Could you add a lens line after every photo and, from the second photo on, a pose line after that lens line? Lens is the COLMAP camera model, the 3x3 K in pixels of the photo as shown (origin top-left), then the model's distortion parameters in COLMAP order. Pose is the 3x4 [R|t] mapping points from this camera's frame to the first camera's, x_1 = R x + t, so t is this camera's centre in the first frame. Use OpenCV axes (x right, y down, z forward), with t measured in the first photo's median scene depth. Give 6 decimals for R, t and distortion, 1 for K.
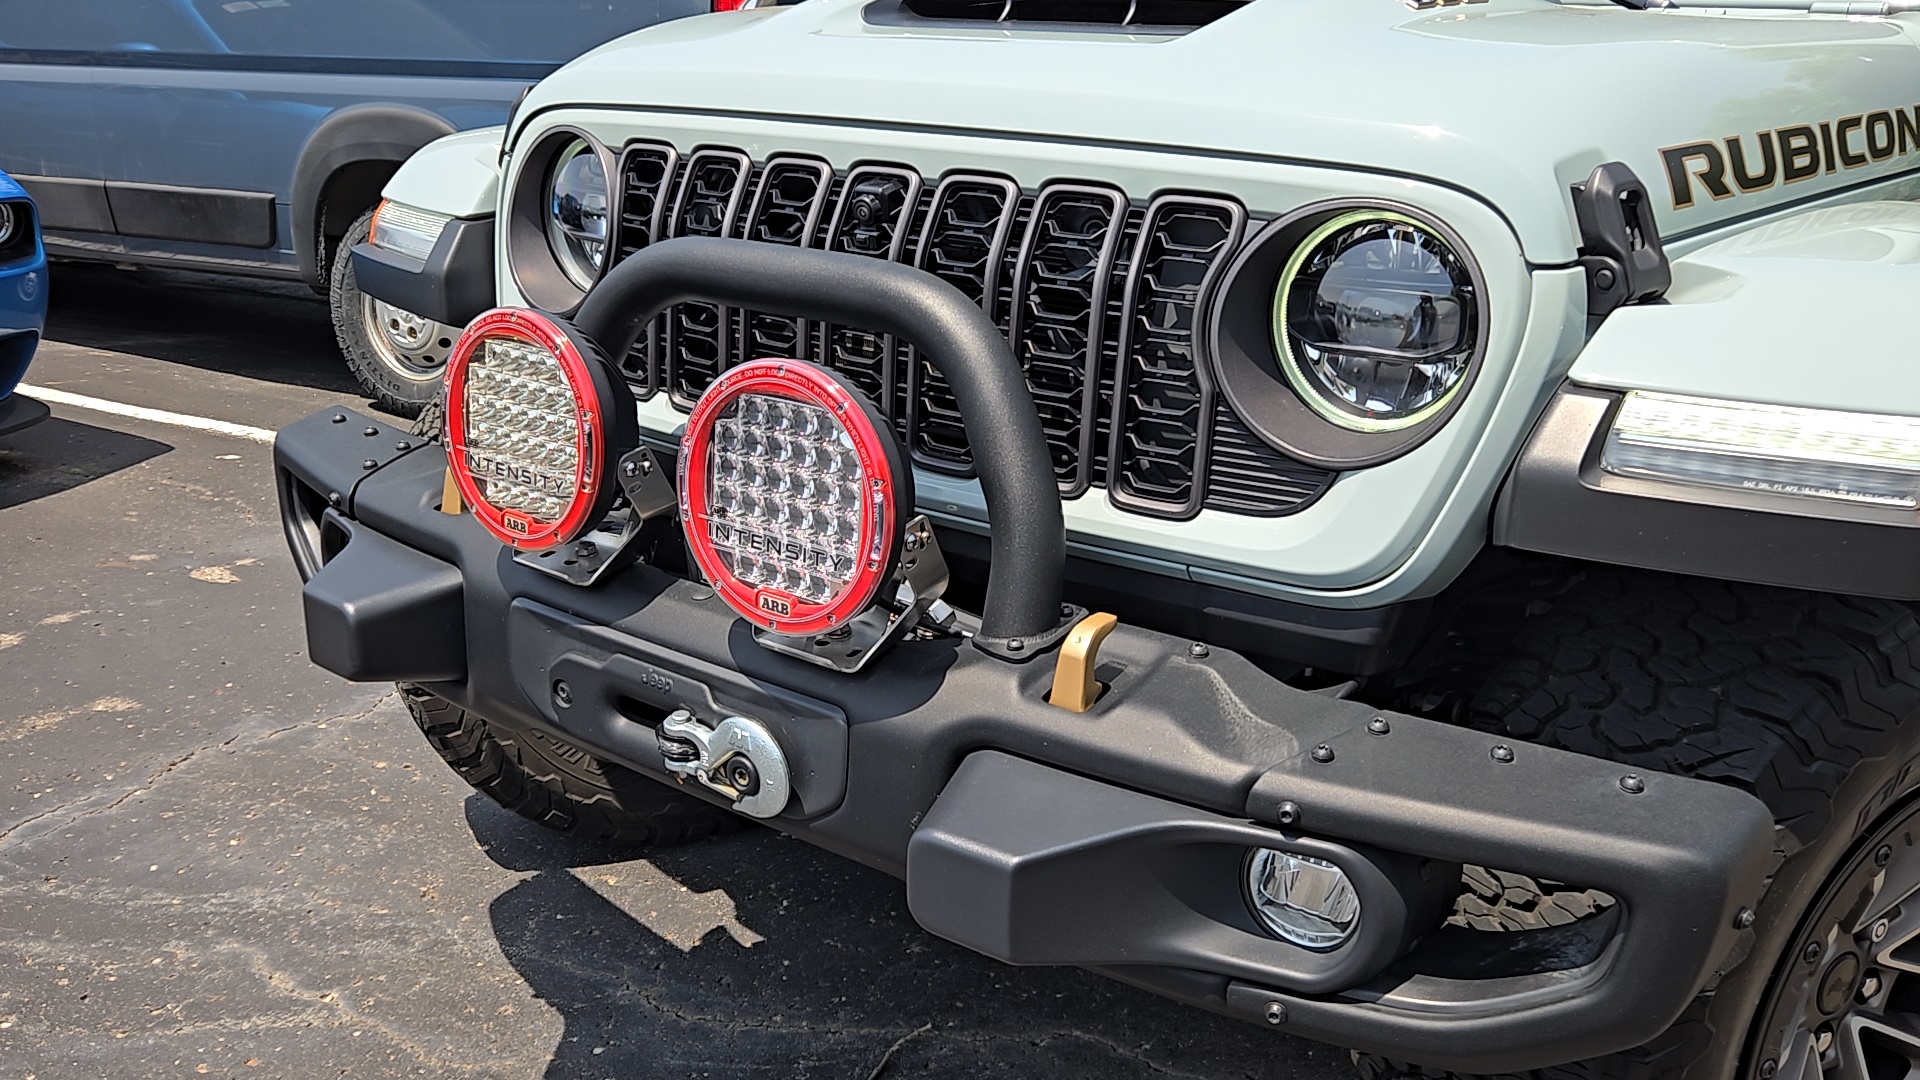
lens RADIAL K [[1608.9, 0, 960.2], [0, 1608.9, 553.6], [0, 0, 1]] dist [-0.015191, 0.033206]
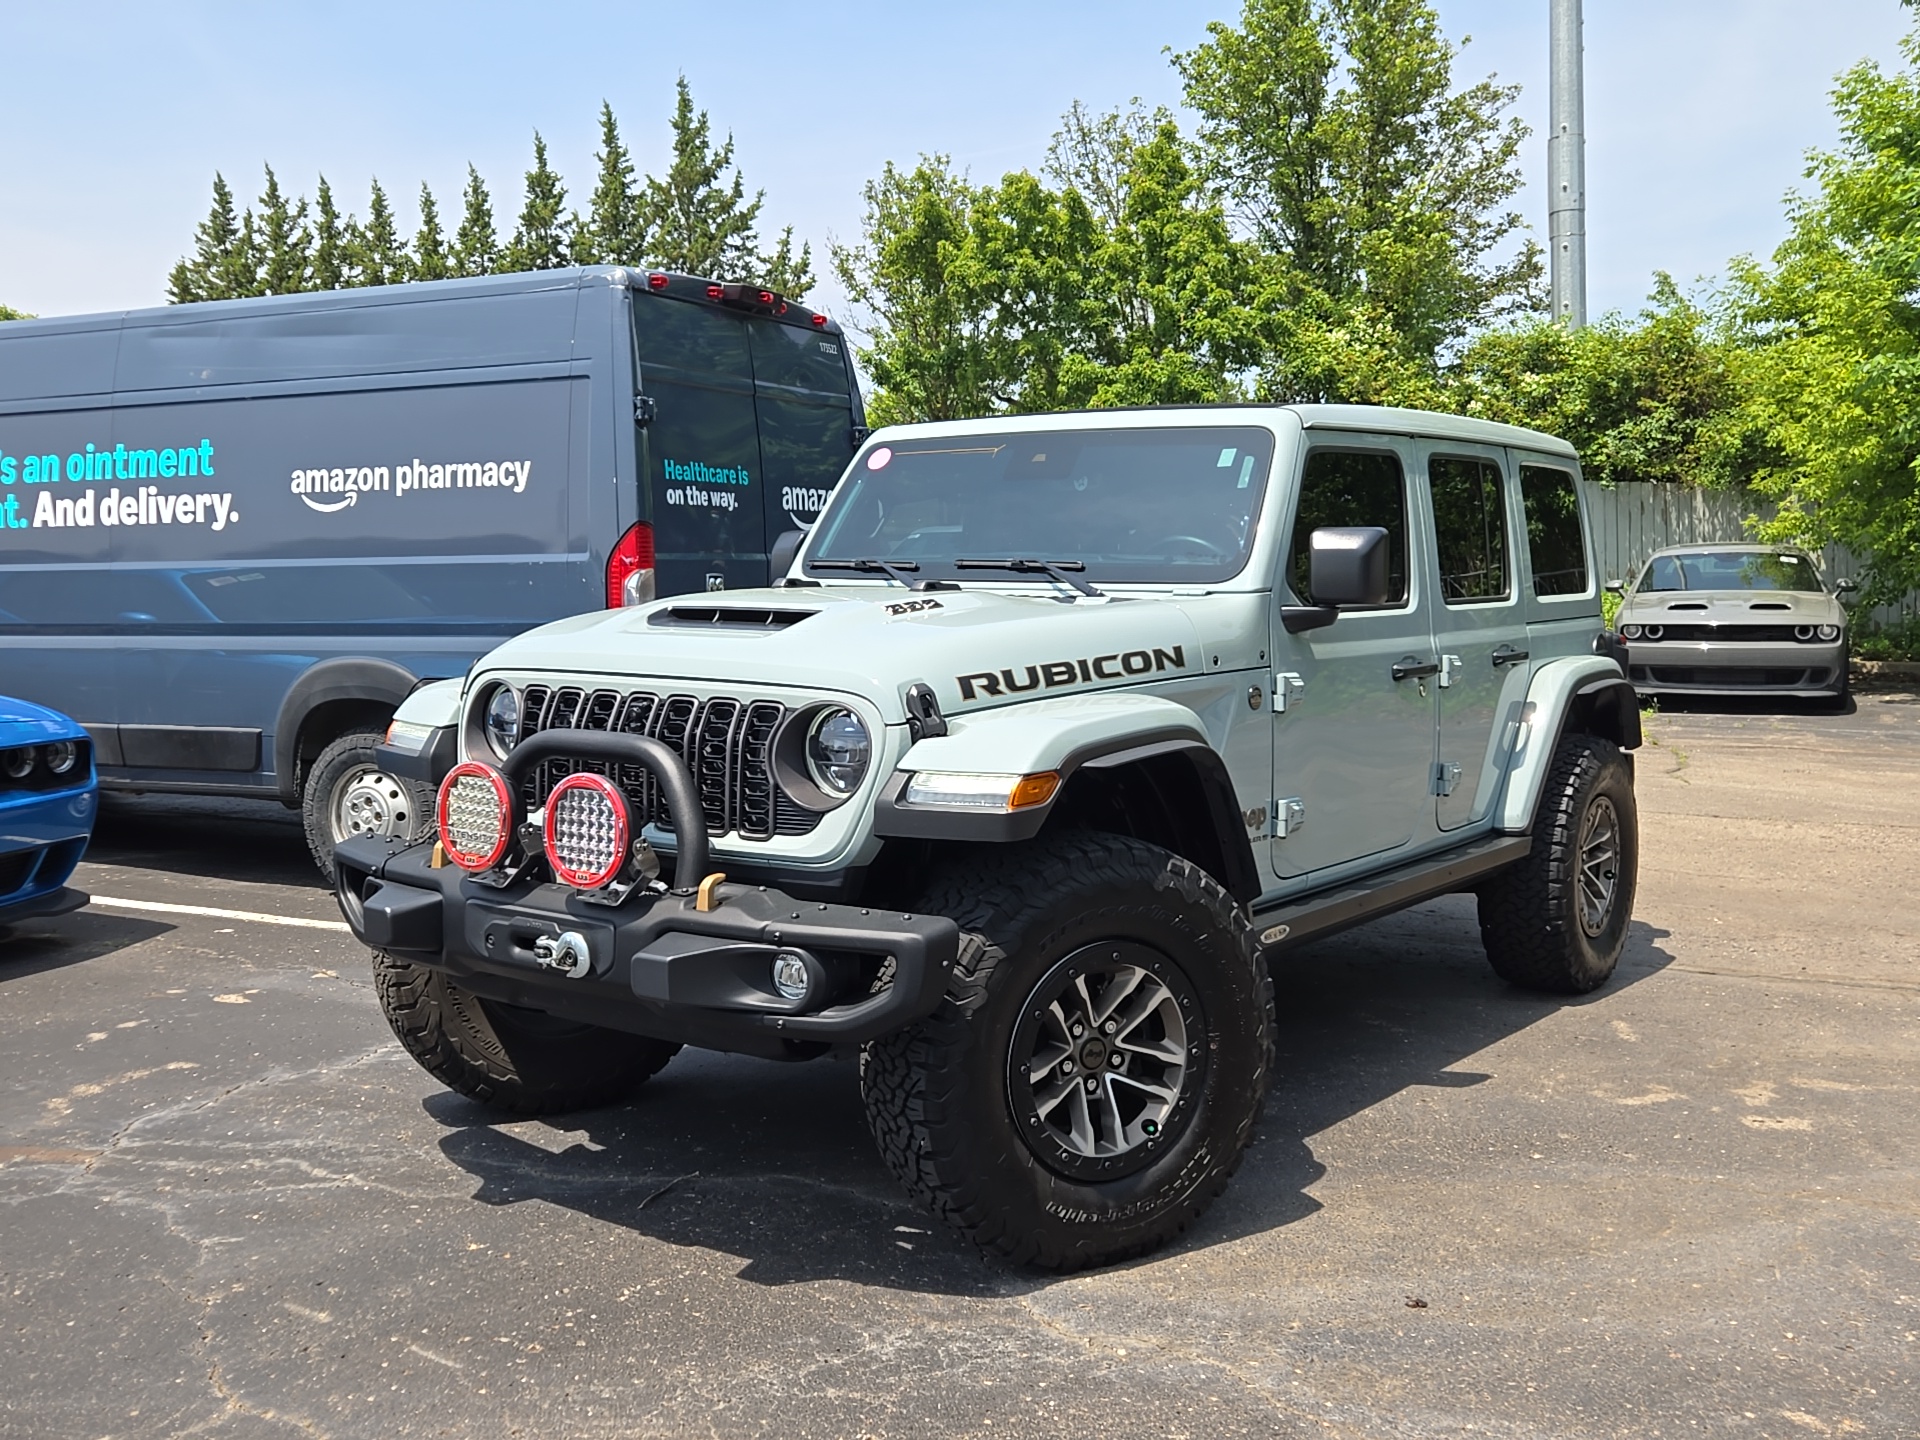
lens RADIAL K [[1781.3, 0, 971.4], [0, 1781.3, 714.8], [0, 0, 1]] dist [0.007265, -0.053019]
pose [[0.999044, -0.034234, 0.027194, 0.330140], [0.039340, 0.975259, -0.217535, 0.329326], [-0.019074, 0.218397, 0.975674, -1.359117]]
